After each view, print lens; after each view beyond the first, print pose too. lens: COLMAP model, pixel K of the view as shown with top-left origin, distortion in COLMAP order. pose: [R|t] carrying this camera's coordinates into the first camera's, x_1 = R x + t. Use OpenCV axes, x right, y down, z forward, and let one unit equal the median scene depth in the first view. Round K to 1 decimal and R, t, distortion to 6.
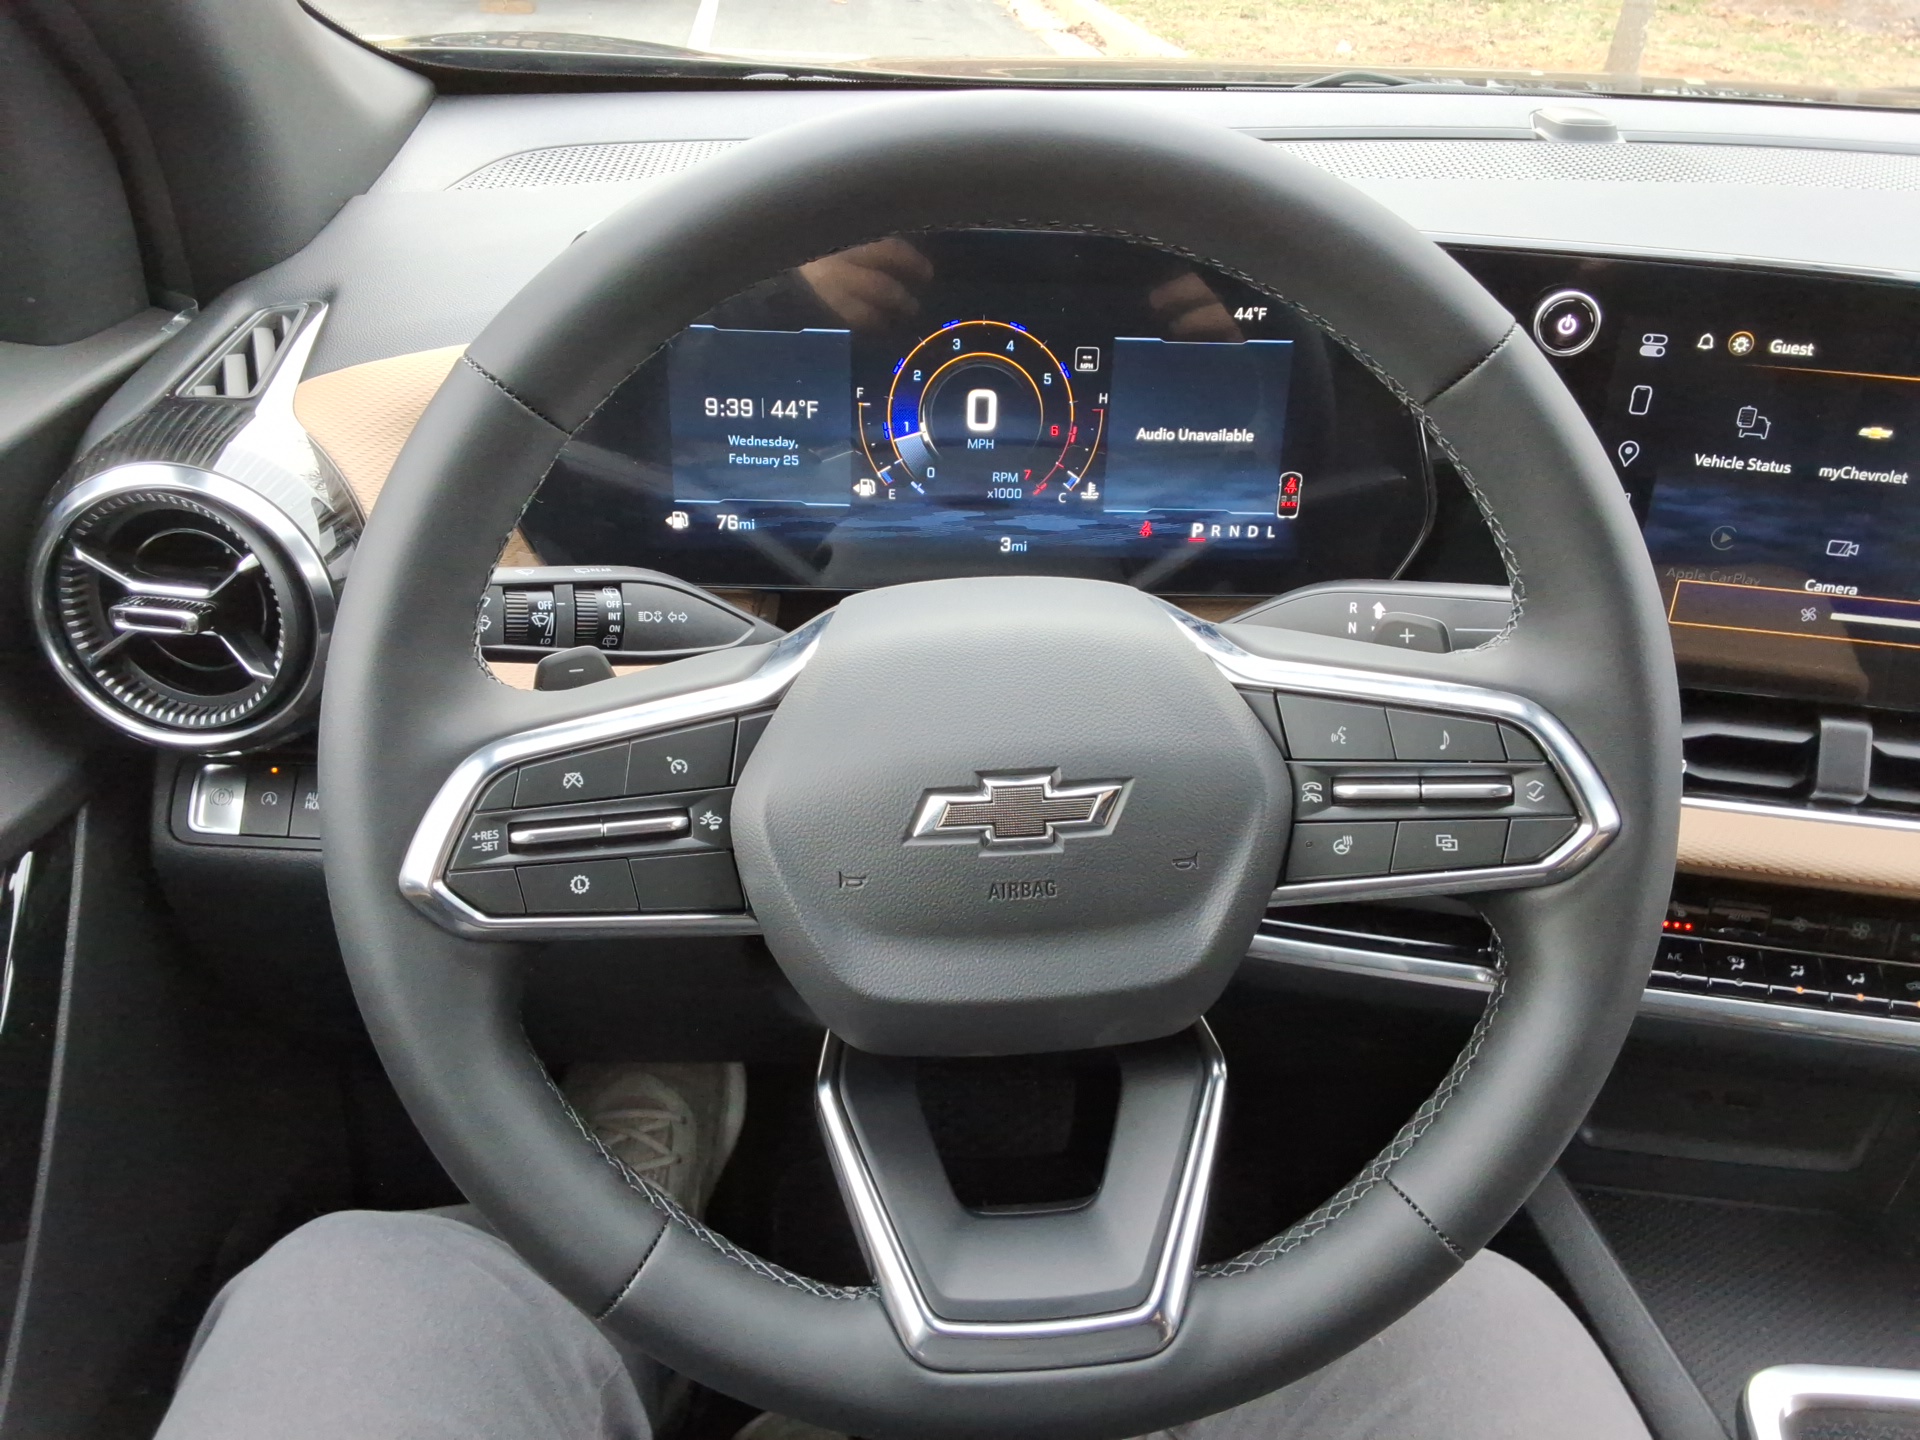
lens RADIAL K [[1532.8, 0, 972.2], [0, 1532.8, 702.3], [0, 0, 1]] dist [0.112398, -0.176757]
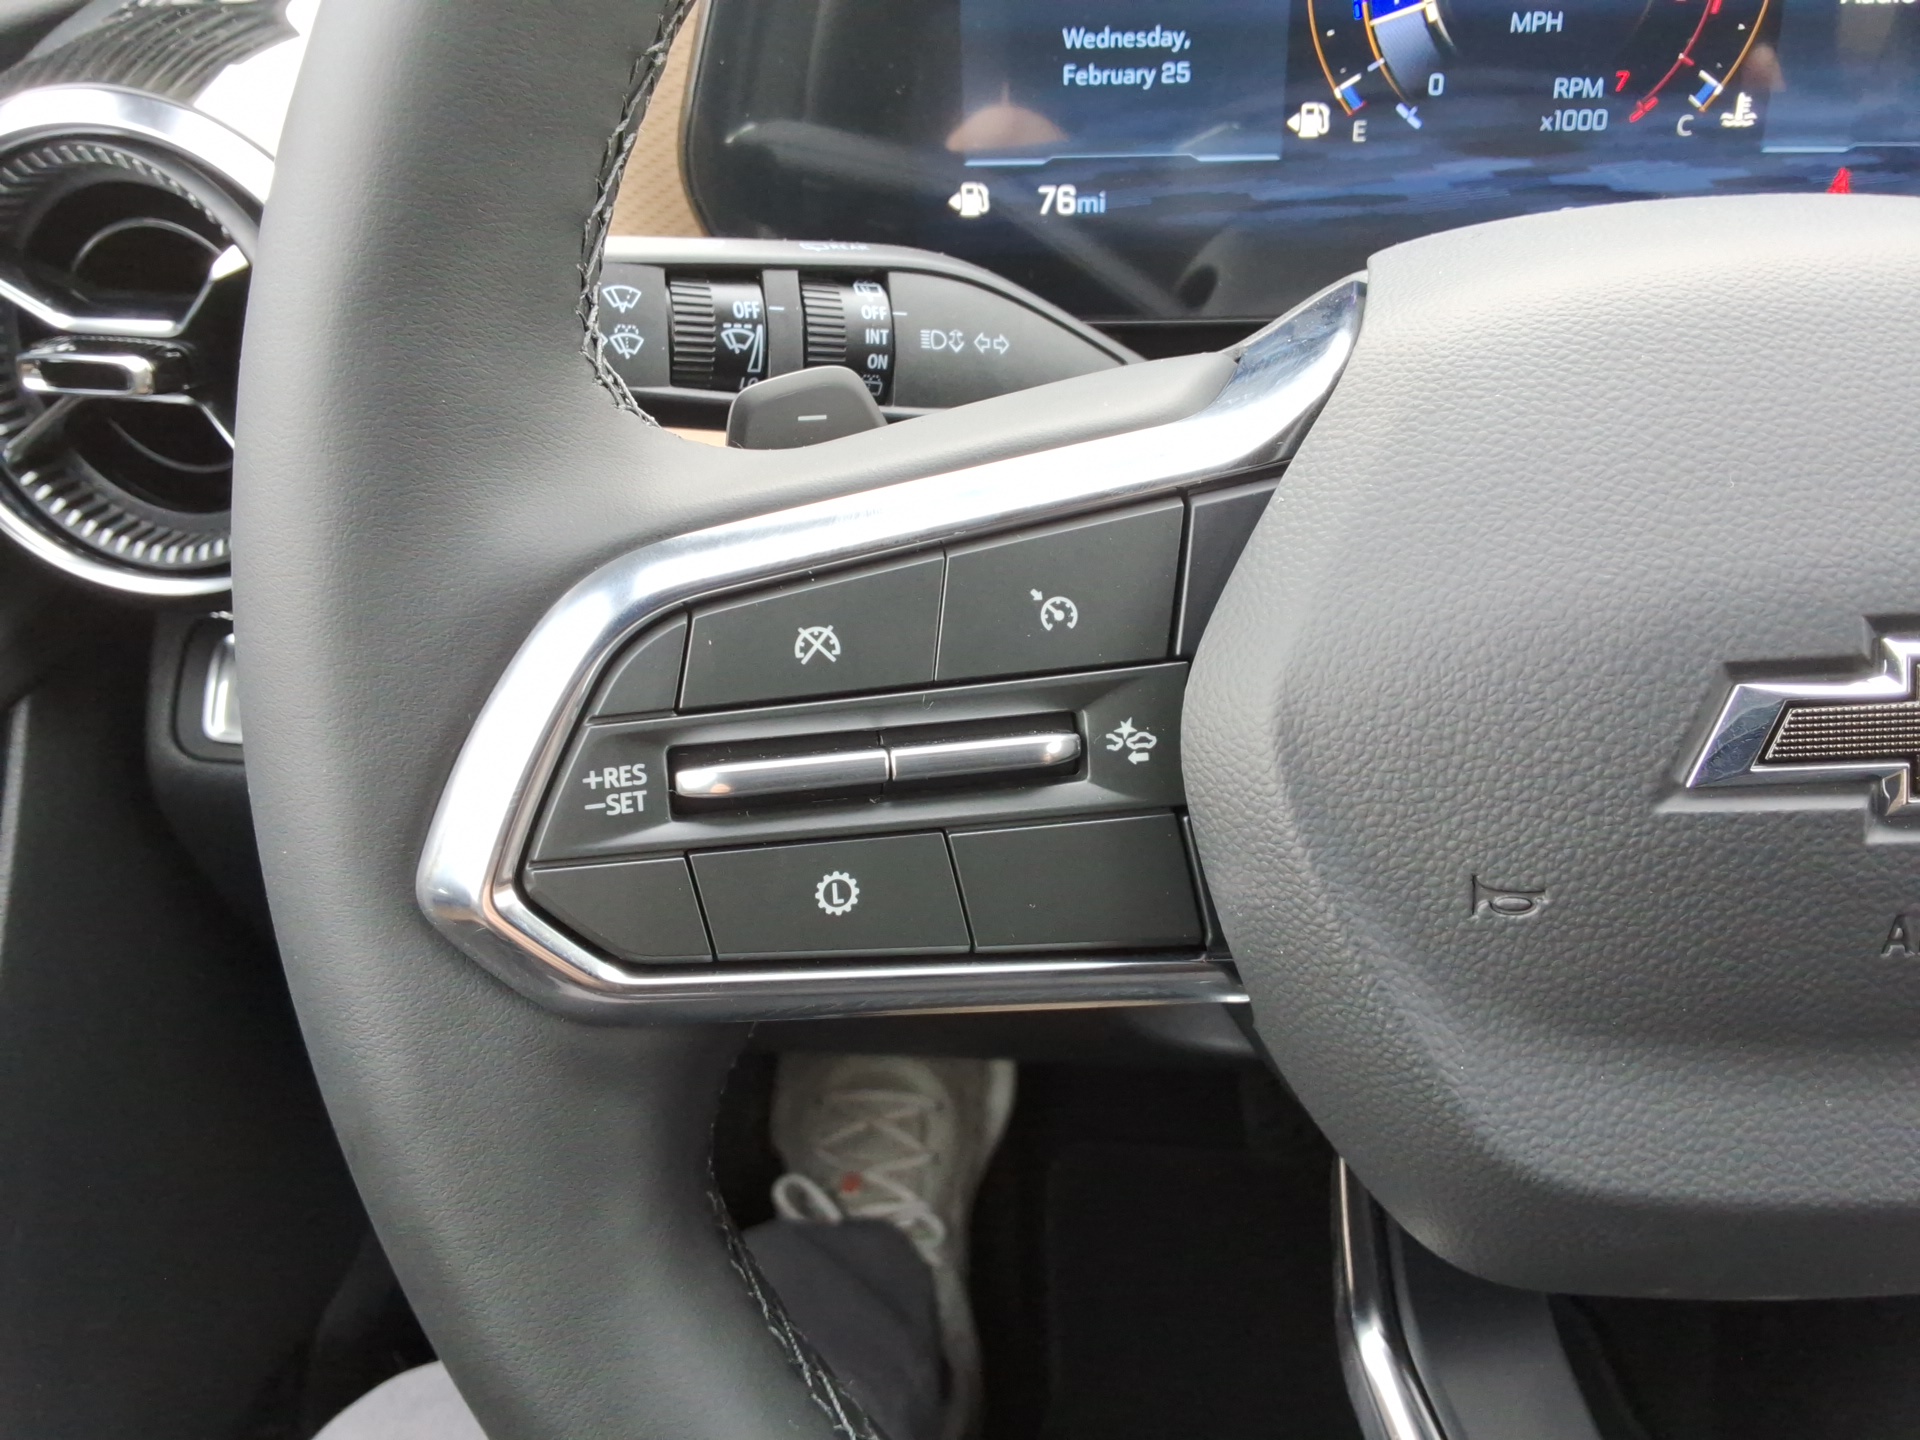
lens RADIAL K [[1532.8, 0, 975.3], [0, 1532.8, 721.9], [0, 0, 1]] dist [0.112398, -0.176757]
pose [[0.991796, 0.003395, -0.127786, -0.118219], [0.007072, 0.996659, 0.081373, 0.027372], [0.127636, -0.081609, 0.988458, 0.430174]]
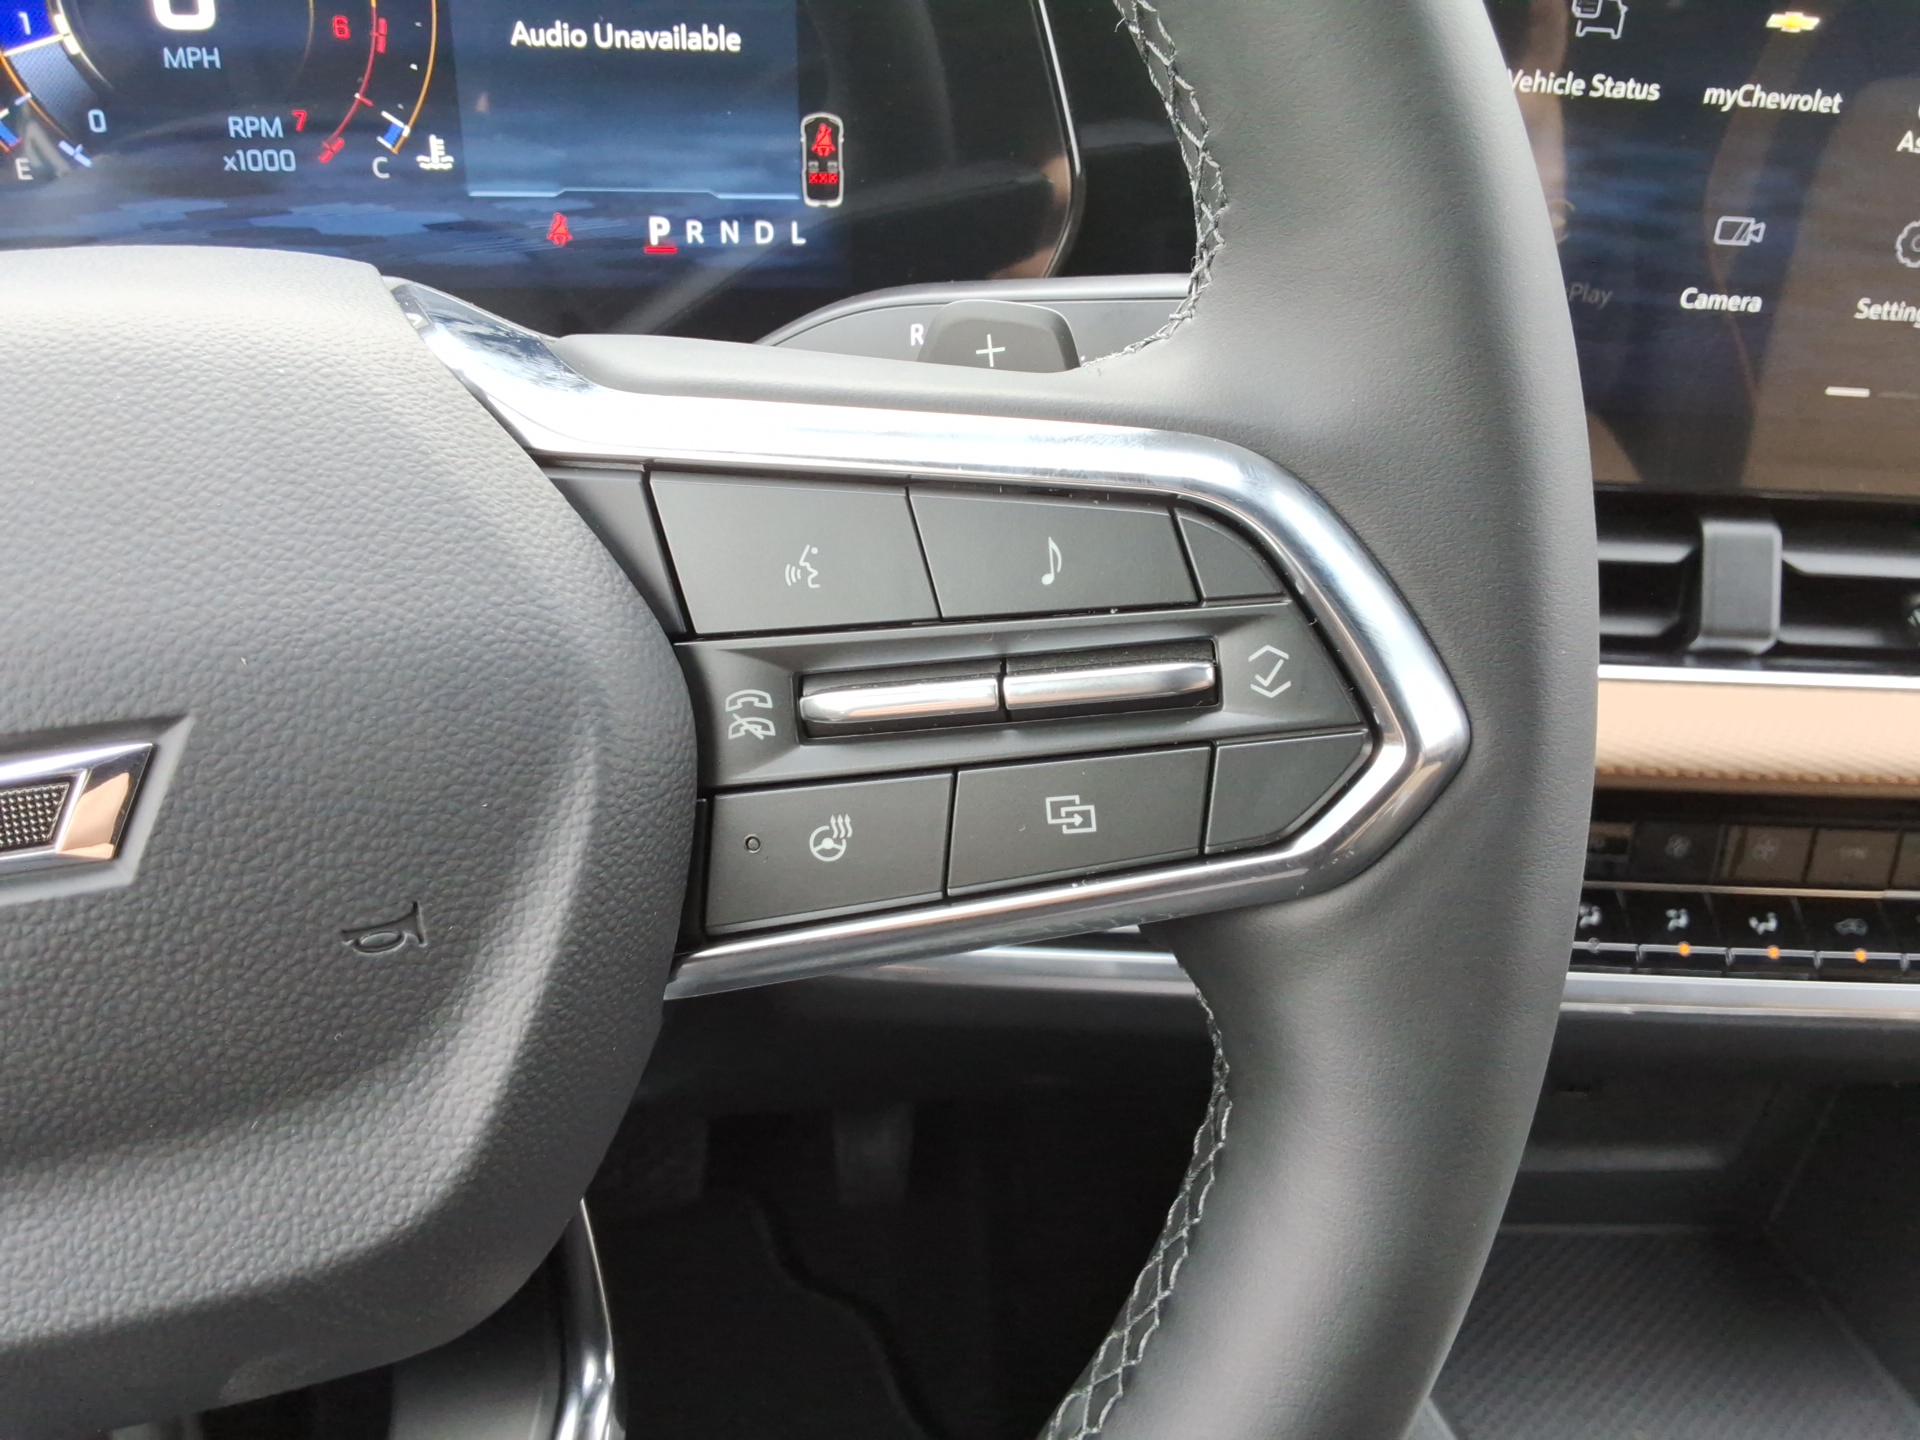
lens RADIAL K [[1532.8, 0, 982.1], [0, 1532.8, 705.4], [0, 0, 1]] dist [0.112398, -0.176757]
pose [[0.985090, -0.074757, 0.154946, 0.167053], [0.065161, 0.995682, 0.066120, 0.025503], [-0.159220, -0.055038, 0.985708, 0.454612]]
